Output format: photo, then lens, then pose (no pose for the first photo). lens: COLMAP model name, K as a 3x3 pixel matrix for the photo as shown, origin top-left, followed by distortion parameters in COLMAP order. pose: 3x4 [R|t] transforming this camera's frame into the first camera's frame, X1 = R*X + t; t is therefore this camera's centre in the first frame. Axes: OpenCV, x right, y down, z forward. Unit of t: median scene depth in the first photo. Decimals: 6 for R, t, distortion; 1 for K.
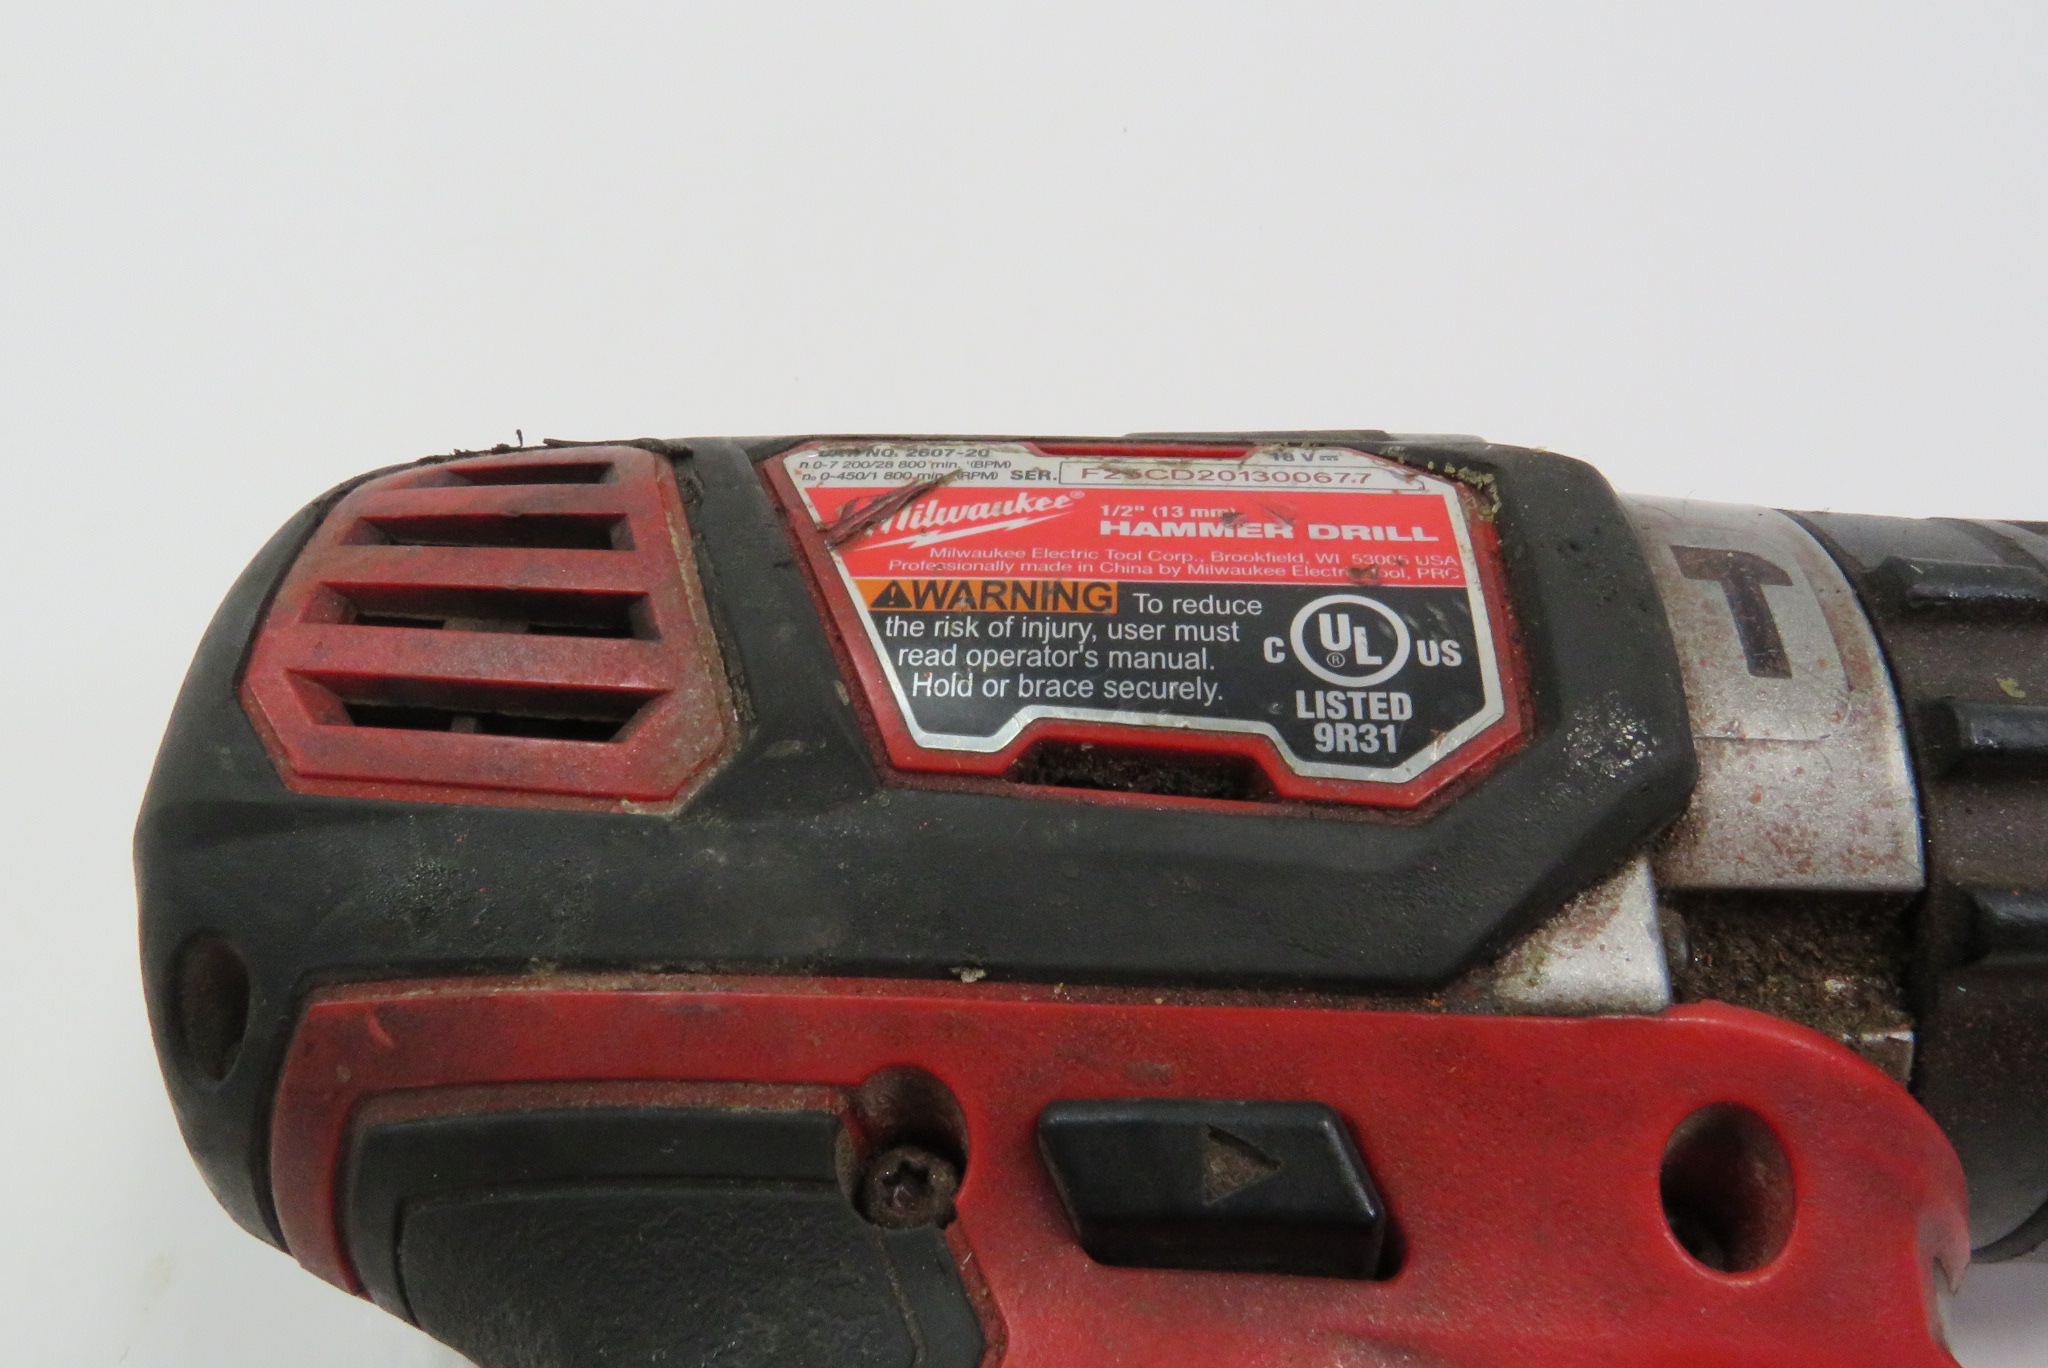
lens RADIAL K [[1456.3, 0, 1024.0], [0, 1456.3, 684.0], [0, 0, 1]] dist [-0.025377, 0.000790]
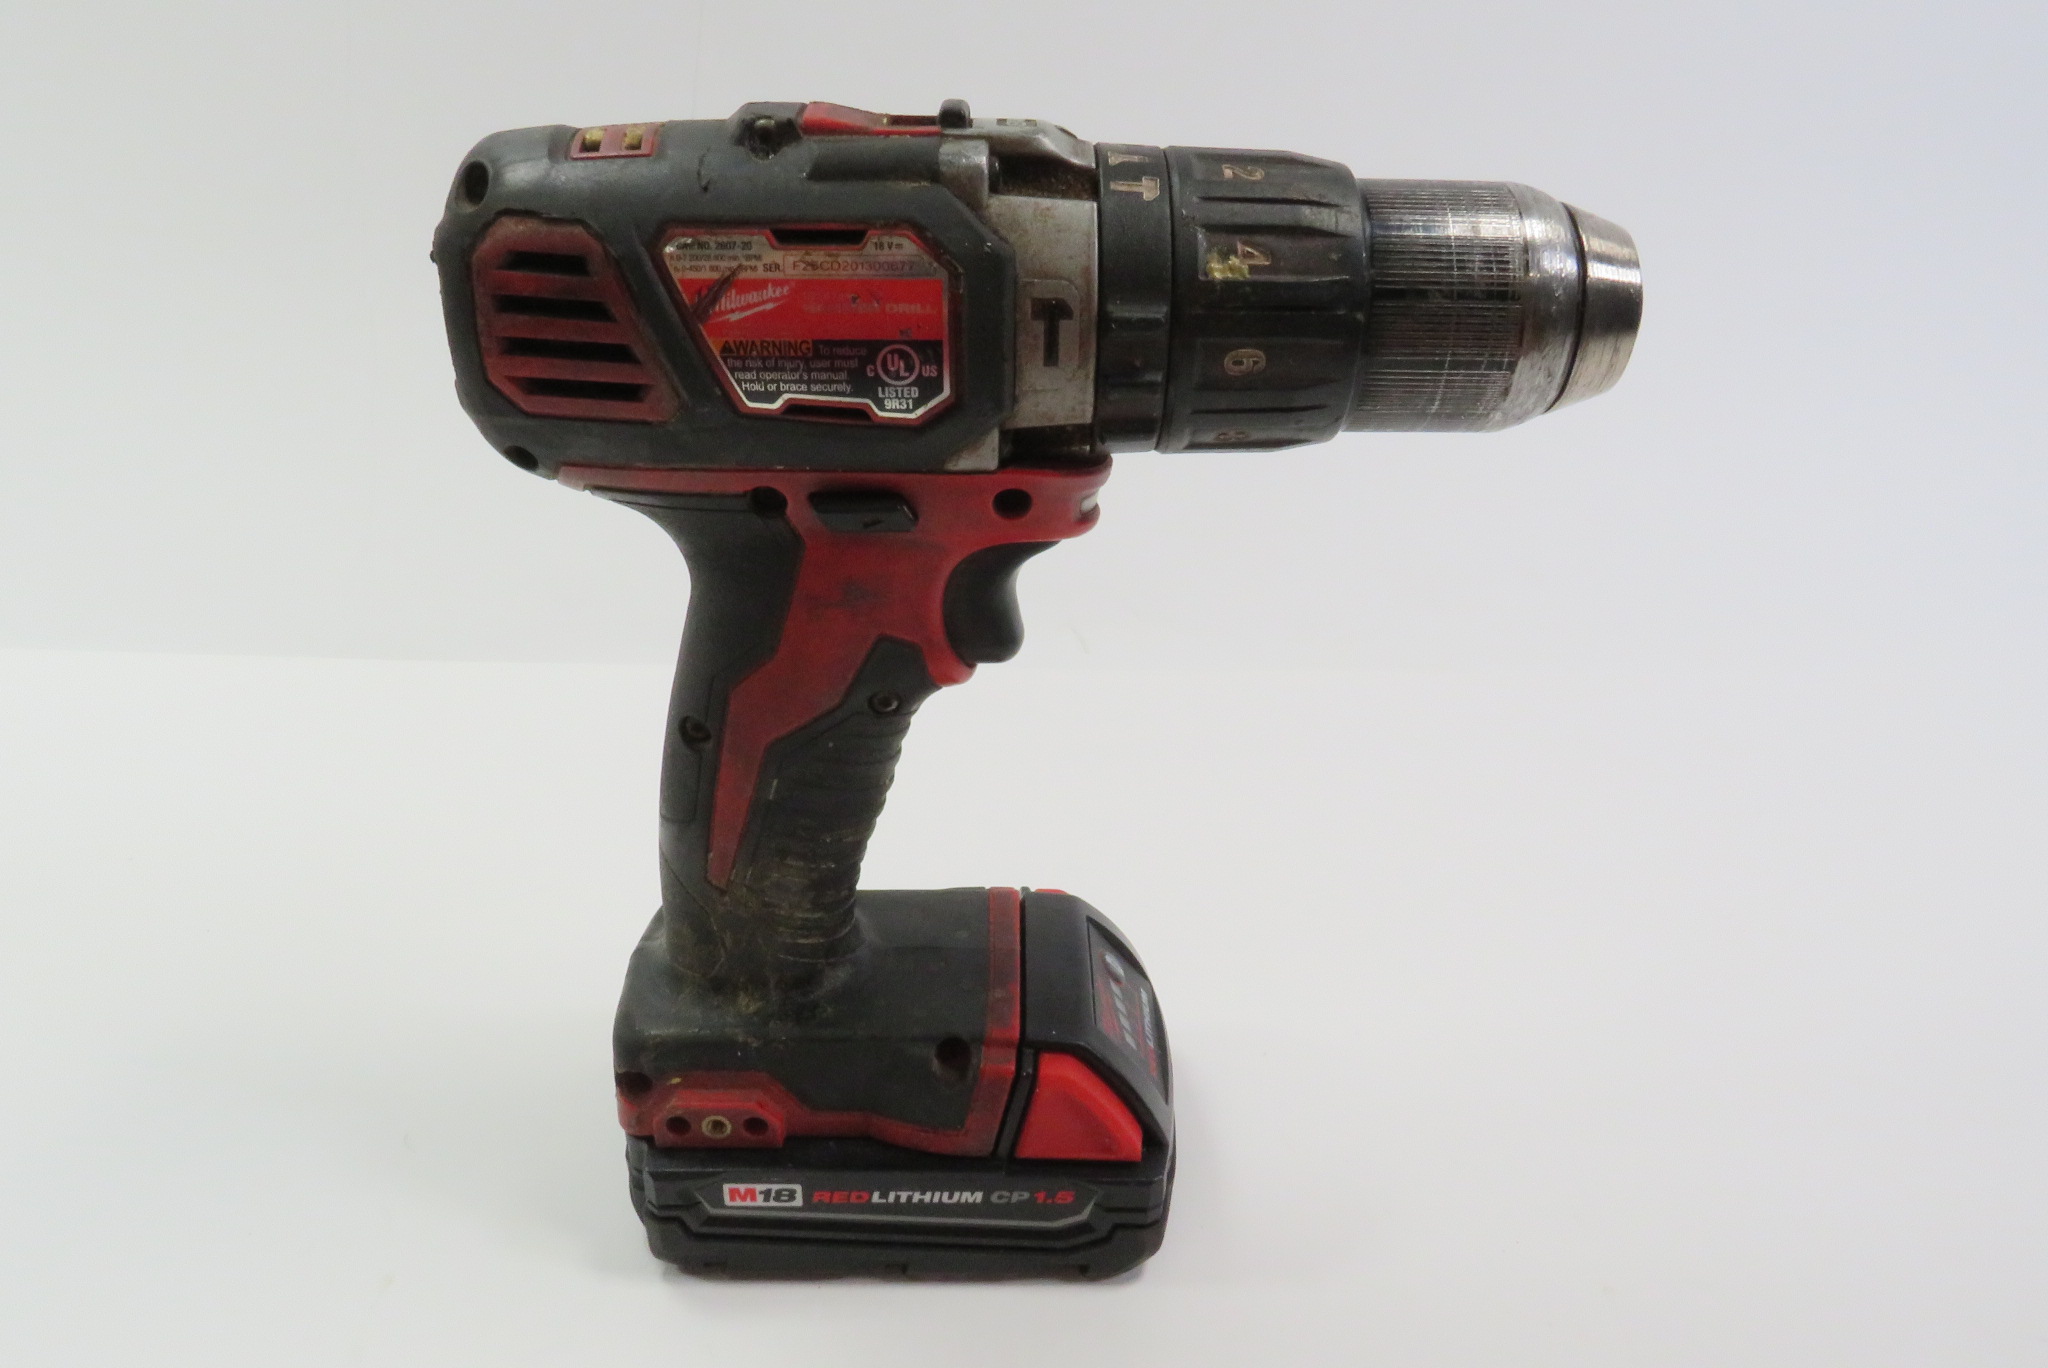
lens RADIAL K [[1456.3, 0, 1024.0], [0, 1456.3, 684.0], [0, 0, 1]] dist [-0.025377, 0.000790]
pose [[0.997425, -0.064814, 0.030687, 0.337795], [-0.002179, 0.400332, 0.916368, -2.311161], [-0.071678, -0.914075, 0.399160, -0.669118]]
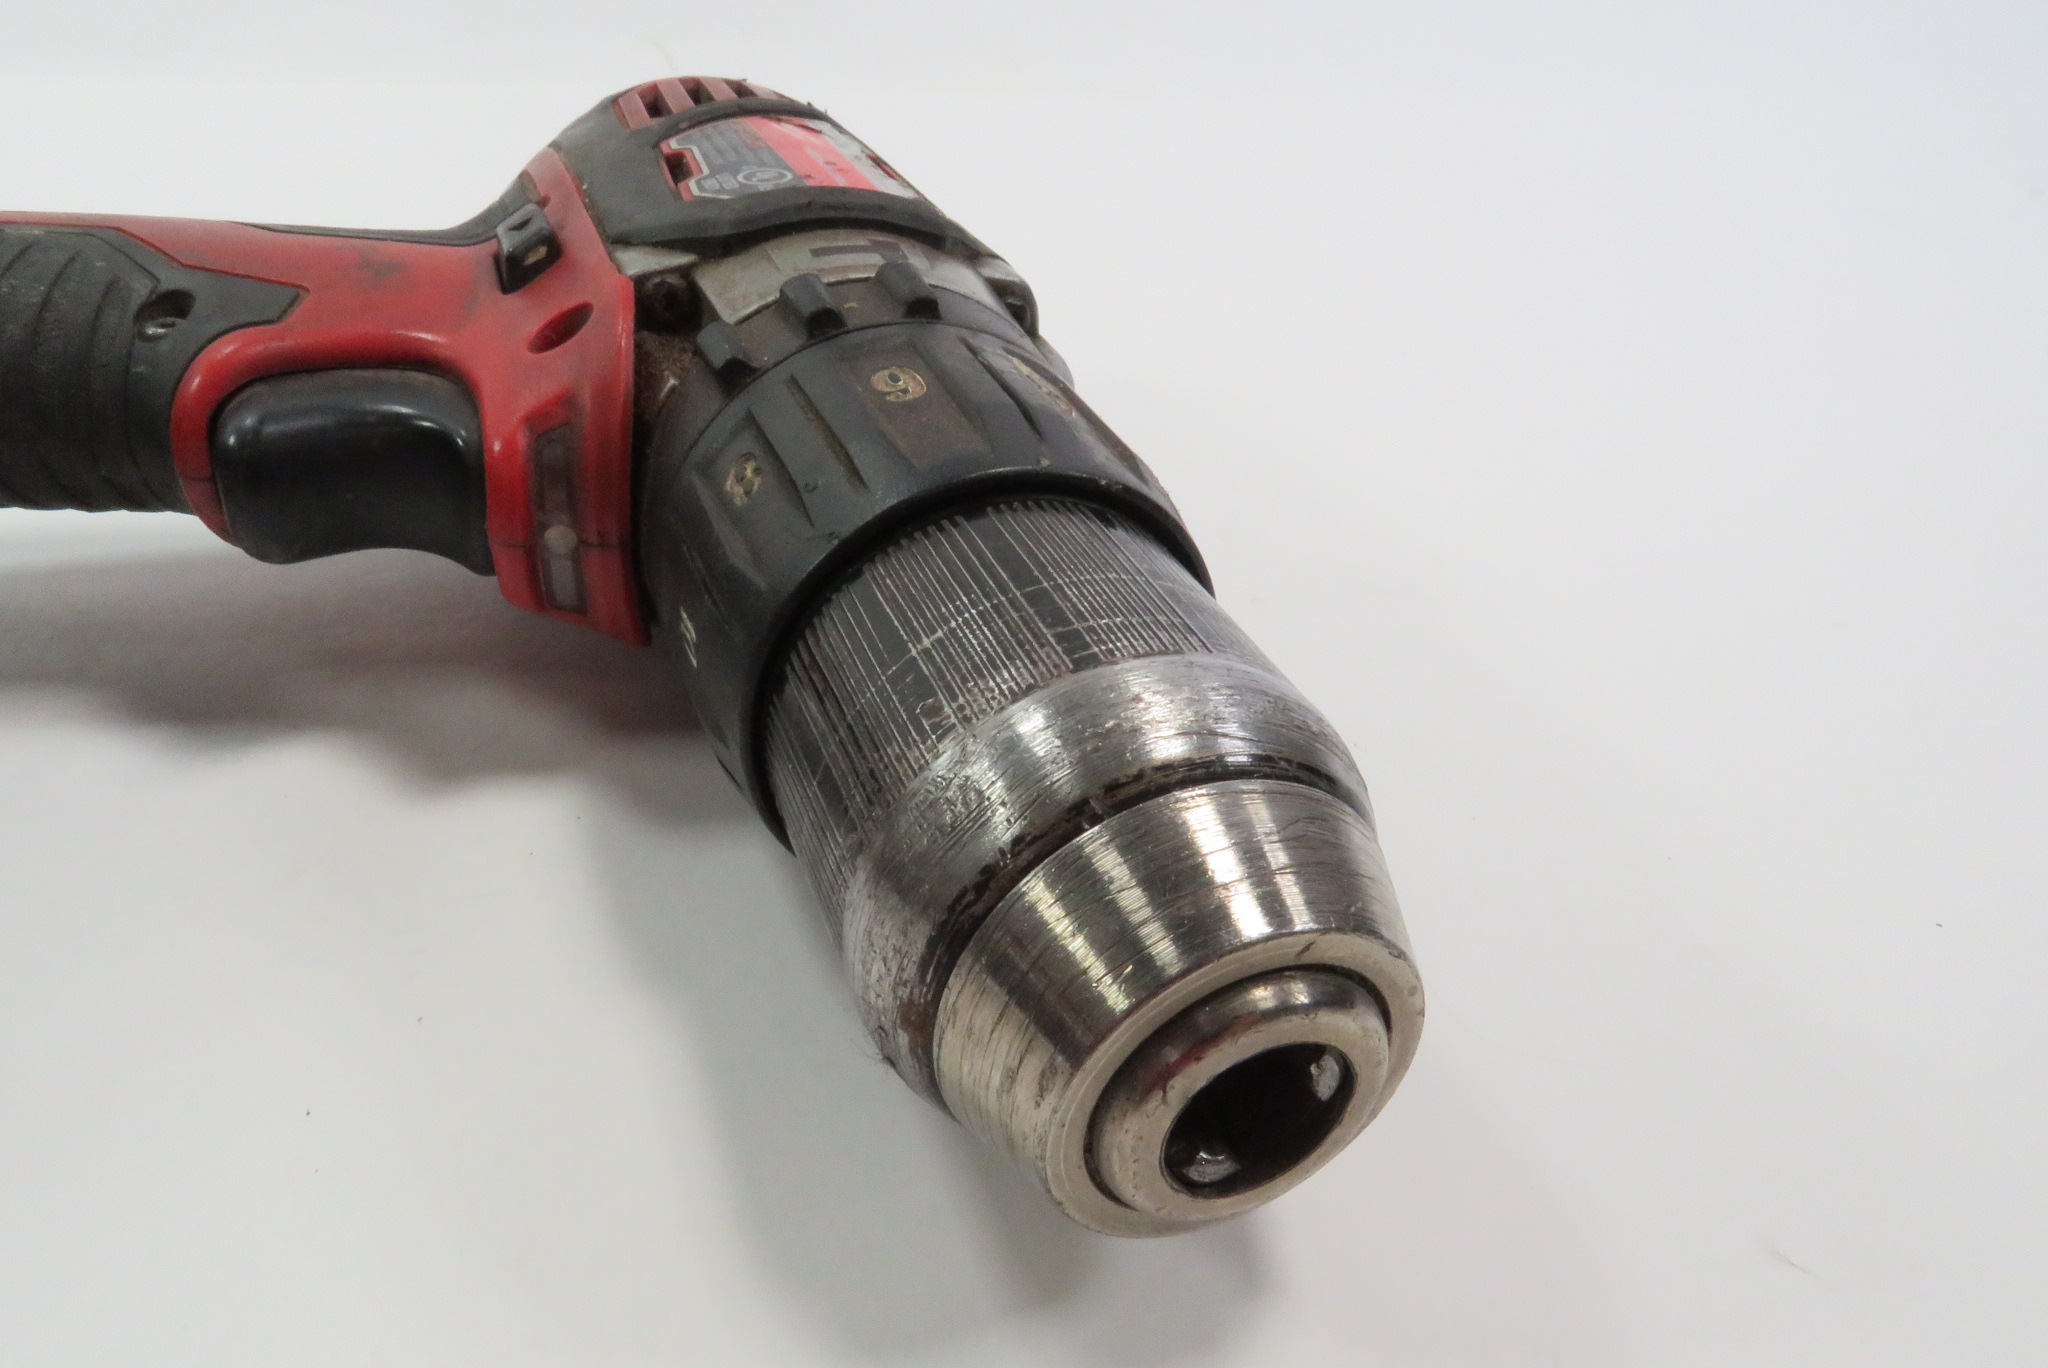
lens RADIAL K [[1456.3, 0, 1024.0], [0, 1456.3, 684.0], [0, 0, 1]] dist [-0.025377, 0.000790]
pose [[0.406984, 0.547578, -0.731110, 2.320596], [-0.755784, 0.651370, 0.067136, 0.023015], [0.512986, 0.525238, 0.678948, 0.150434]]
